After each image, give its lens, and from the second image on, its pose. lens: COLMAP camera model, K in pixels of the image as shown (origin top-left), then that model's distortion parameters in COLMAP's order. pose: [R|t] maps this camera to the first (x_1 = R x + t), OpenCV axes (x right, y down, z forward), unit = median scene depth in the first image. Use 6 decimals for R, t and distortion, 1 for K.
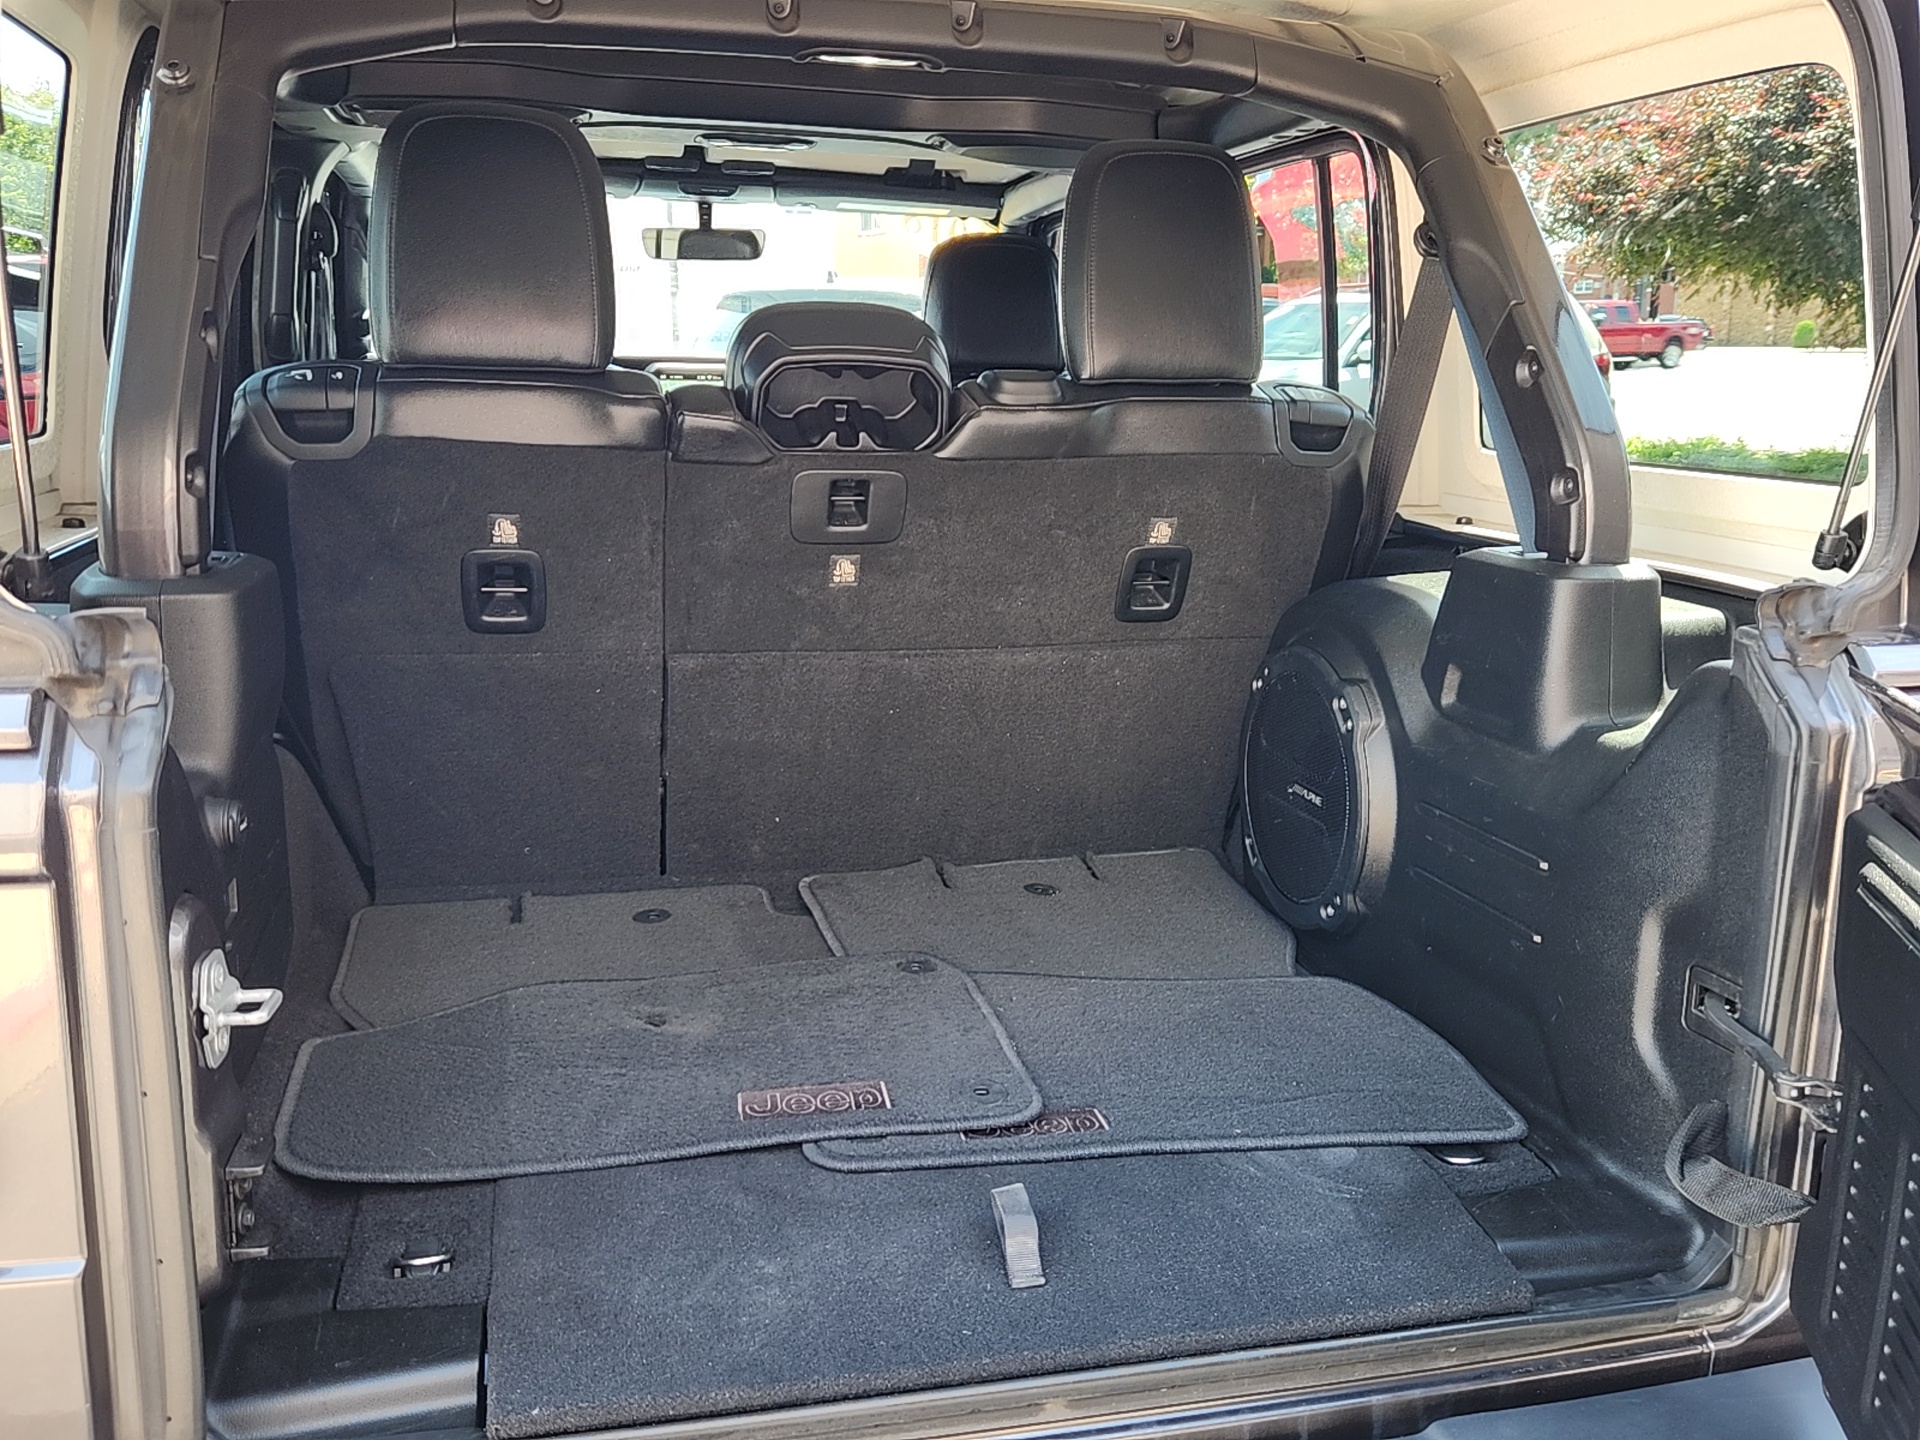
lens RADIAL K [[1673.4, 0, 903.6], [0, 1673.4, 699.9], [0, 0, 1]] dist [0.077846, -0.080048]
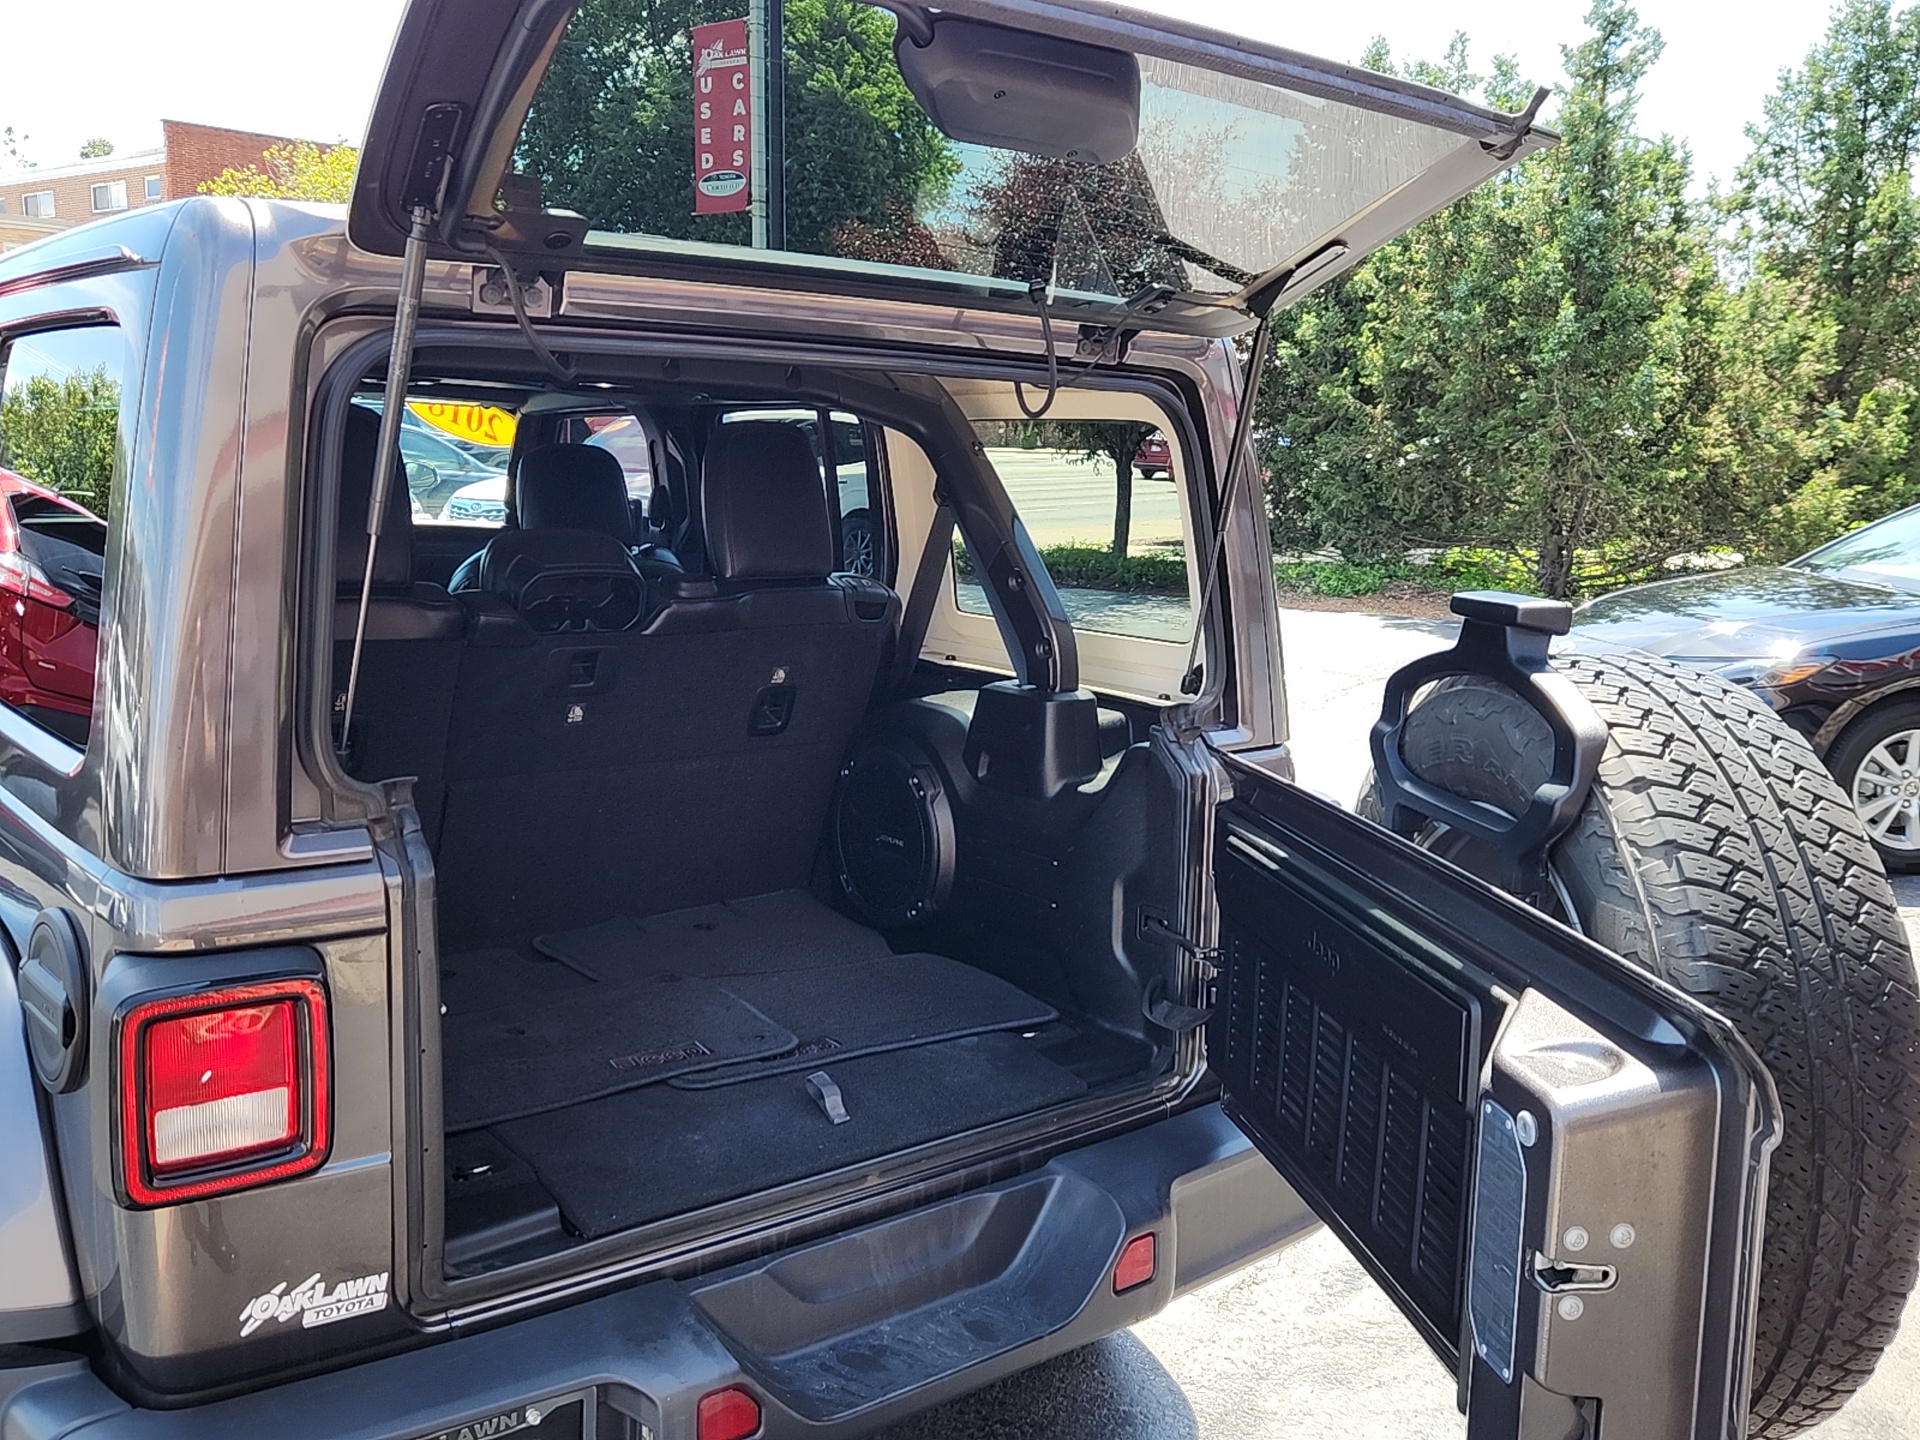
lens RADIAL K [[1673.4, 0, 903.6], [0, 1673.4, 699.9], [0, 0, 1]] dist [0.077846, -0.080048]
pose [[0.918946, -0.055417, 0.390470, -0.457380], [0.075907, 0.996420, -0.037227, -0.019885], [-0.387009, 0.063849, 0.919863, -0.580993]]
